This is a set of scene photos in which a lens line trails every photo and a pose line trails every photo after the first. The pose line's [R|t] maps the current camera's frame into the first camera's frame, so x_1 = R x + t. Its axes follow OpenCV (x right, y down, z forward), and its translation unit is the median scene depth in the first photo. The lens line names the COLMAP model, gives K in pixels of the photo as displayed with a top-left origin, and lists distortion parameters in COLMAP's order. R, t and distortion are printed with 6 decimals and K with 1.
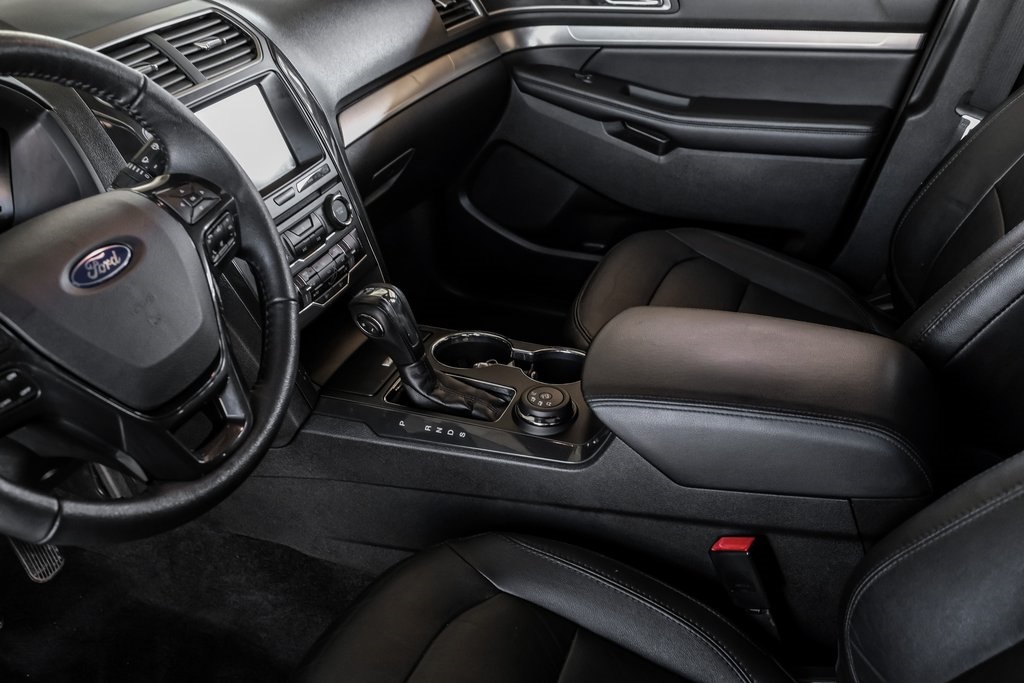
lens RADIAL K [[947.7, 0, 488.2], [0, 947.7, 331.2], [0, 0, 1]] dist [0.009072, 0.000000]
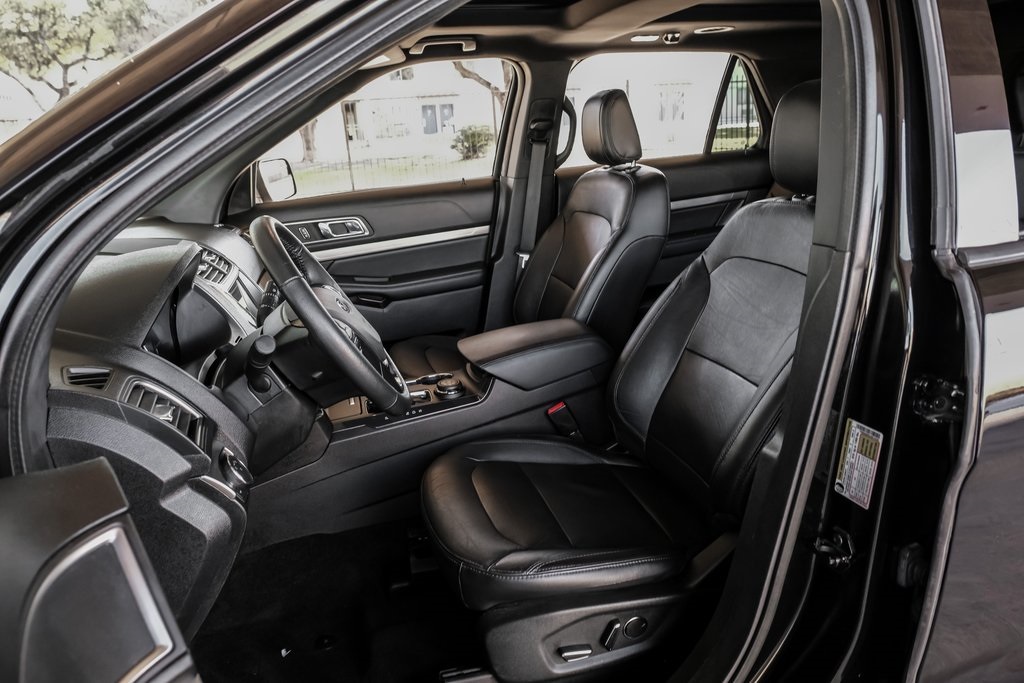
lens RADIAL K [[695.4, 0, 508.4], [0, 695.4, 341.6], [0, 0, 1]] dist [-0.032646, 0.015022]
pose [[0.780914, -0.210764, 0.588007, -0.495432], [0.354973, 0.924317, -0.140118, 0.170872], [-0.513973, 0.318147, 0.796627, -0.209757]]
